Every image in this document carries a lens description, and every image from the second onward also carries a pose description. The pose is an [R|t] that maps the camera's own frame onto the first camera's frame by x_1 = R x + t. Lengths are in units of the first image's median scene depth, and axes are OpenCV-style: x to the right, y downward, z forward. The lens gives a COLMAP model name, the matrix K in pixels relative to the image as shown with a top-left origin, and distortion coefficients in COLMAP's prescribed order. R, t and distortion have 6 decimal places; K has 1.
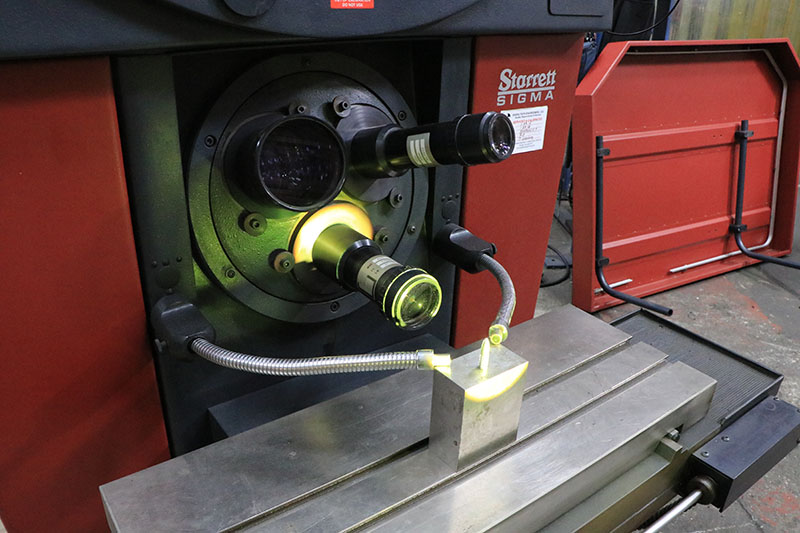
lens RADIAL K [[652.7, 0, 400.0], [0, 652.7, 266.5], [0, 0, 1]] dist [-0.191422, 0.167802]
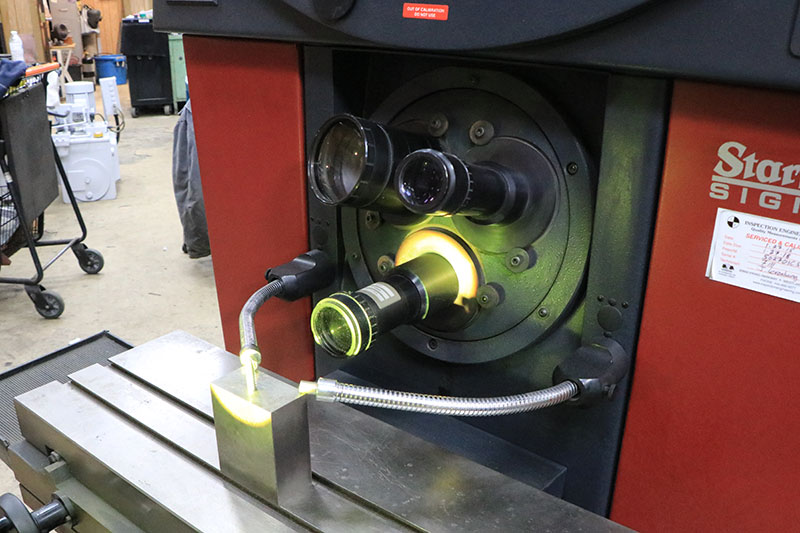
lens RADIAL K [[692.6, 0, 400.0], [0, 692.6, 266.5], [0, 0, 1]] dist [-0.094405, 0.005641]
pose [[0.294917, 0.344668, -0.891195, 0.975173], [-0.411312, 0.887637, 0.207180, -0.292727], [0.862465, 0.305459, 0.403545, 0.712928]]
